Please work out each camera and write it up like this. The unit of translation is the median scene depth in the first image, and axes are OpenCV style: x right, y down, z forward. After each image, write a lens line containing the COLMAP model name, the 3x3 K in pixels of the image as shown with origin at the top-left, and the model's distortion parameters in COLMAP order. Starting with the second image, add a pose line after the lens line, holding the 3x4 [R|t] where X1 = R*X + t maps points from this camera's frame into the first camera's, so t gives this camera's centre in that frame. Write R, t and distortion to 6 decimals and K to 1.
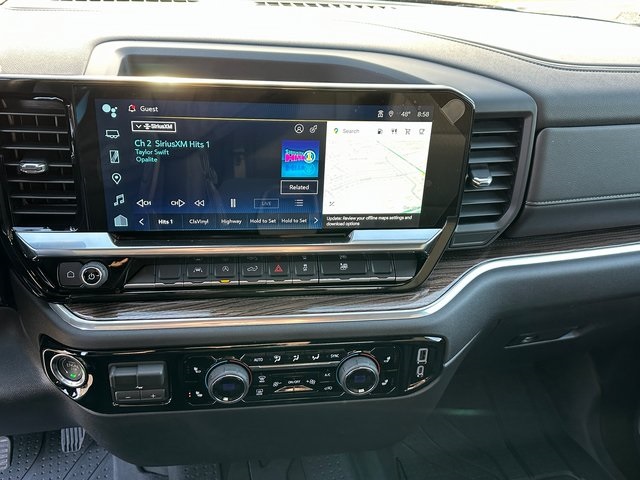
lens RADIAL K [[559.1, 0, 320.0], [0, 559.1, 240.0], [0, 0, 1]] dist [0.152608, -0.316033]
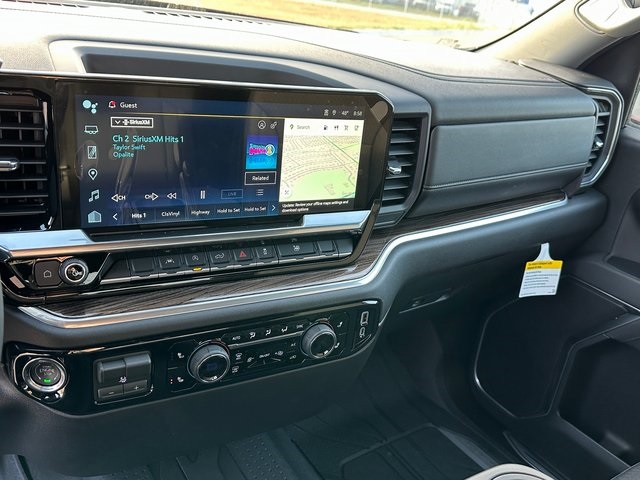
lens RADIAL K [[559.1, 0, 320.0], [0, 559.1, 240.0], [0, 0, 1]] dist [0.152608, -0.316033]
pose [[0.933084, -0.074759, 0.351804, -0.322566], [0.084583, 0.996337, -0.012614, 0.051397], [-0.349572, 0.041526, 0.935989, -0.076137]]
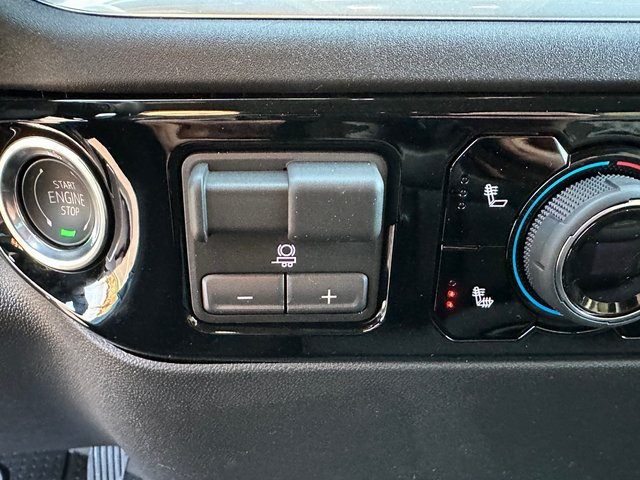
lens RADIAL K [[562.9, 0, 320.0], [0, 562.9, 240.0], [0, 0, 1]] dist [0.000473, 0.000005]
pose [[0.995846, -0.008326, -0.090674, -0.270564], [-0.000544, 0.995249, -0.097361, 0.271717], [0.091054, 0.097006, 0.991110, 0.710665]]
